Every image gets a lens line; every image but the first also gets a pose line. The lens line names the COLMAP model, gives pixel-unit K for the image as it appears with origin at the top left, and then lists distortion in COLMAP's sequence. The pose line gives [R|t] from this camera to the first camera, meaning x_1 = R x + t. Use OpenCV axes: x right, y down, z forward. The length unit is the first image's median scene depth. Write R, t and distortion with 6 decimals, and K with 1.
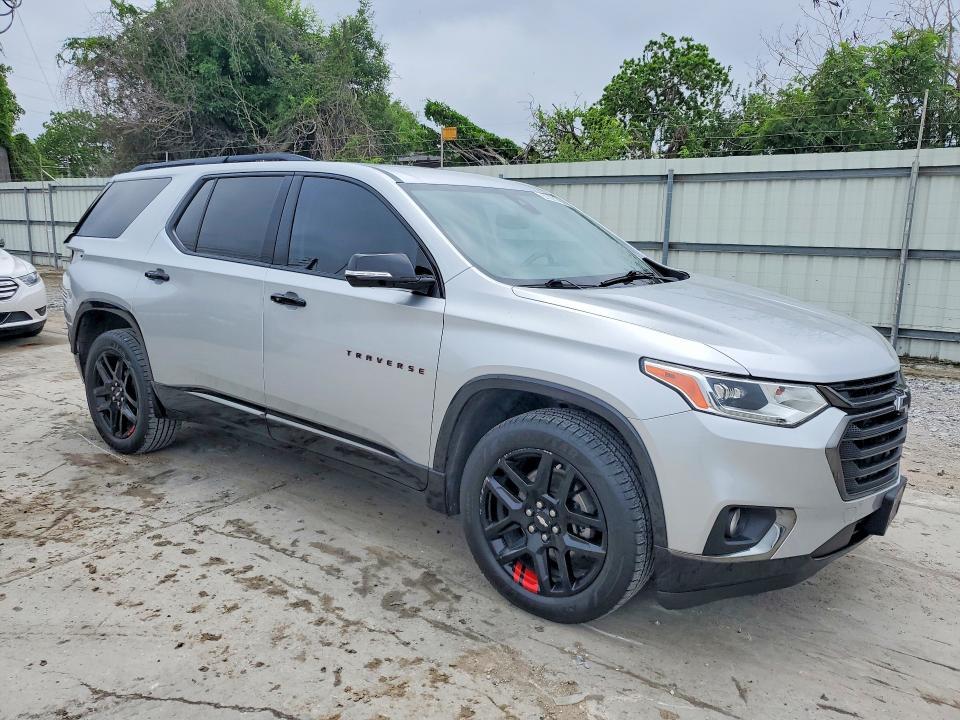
lens RADIAL K [[738.0, 0, 480.0], [0, 738.0, 360.0], [0, 0, 1]] dist [-0.061582, 0.091953]
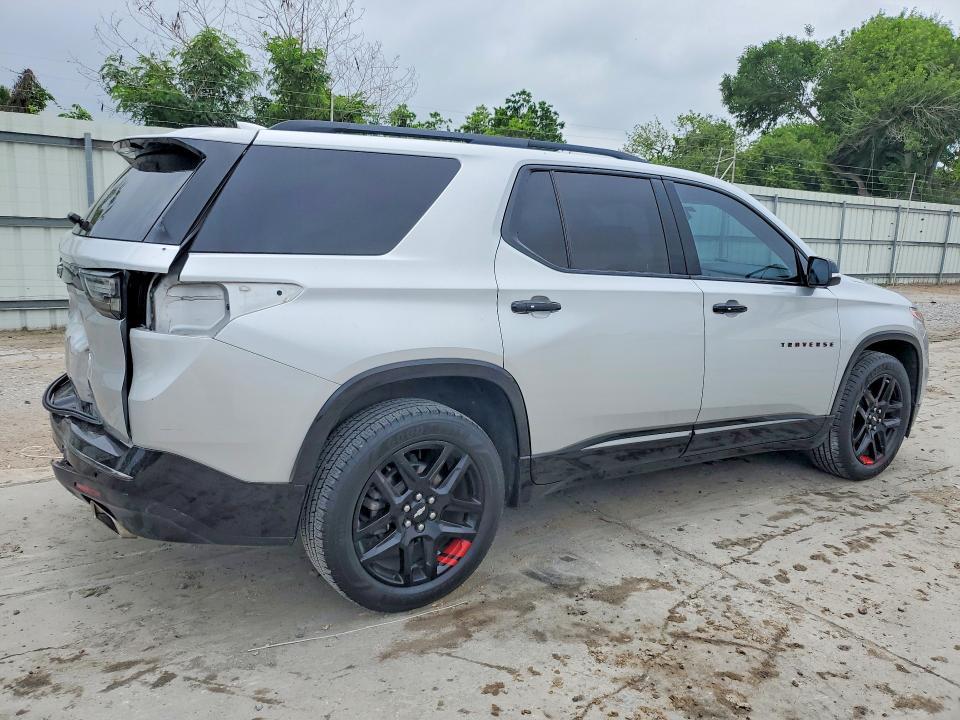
lens RADIAL K [[744.6, 0, 480.0], [0, 744.6, 360.0], [0, 0, 1]] dist [-0.007065, 0.044985]
pose [[0.343643, -0.181640, 0.921367, -1.135620], [0.139418, 0.980112, 0.141222, -0.173772], [-0.928694, 0.079925, 0.362133, 0.805299]]
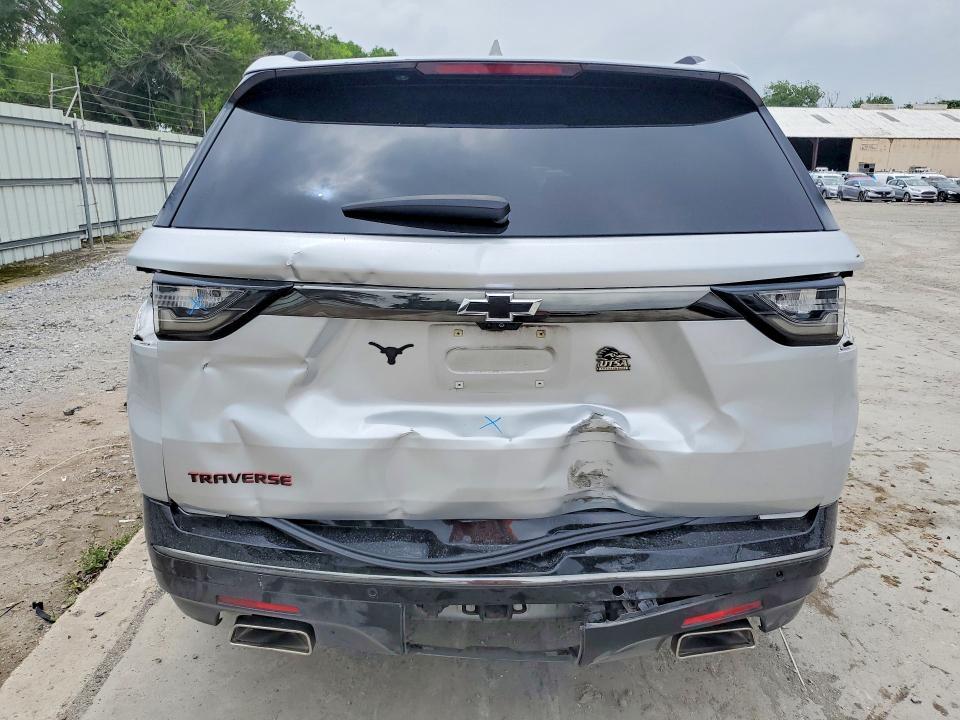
lens RADIAL K [[755.9, 0, 480.0], [0, 755.9, 360.0], [0, 0, 1]] dist [-0.001210, 0.000722]
pose [[-0.595859, -0.217088, 0.773191, -0.904853], [0.121826, 0.927195, 0.354213, -0.307904], [-0.793795, 0.305256, -0.526031, 1.616015]]
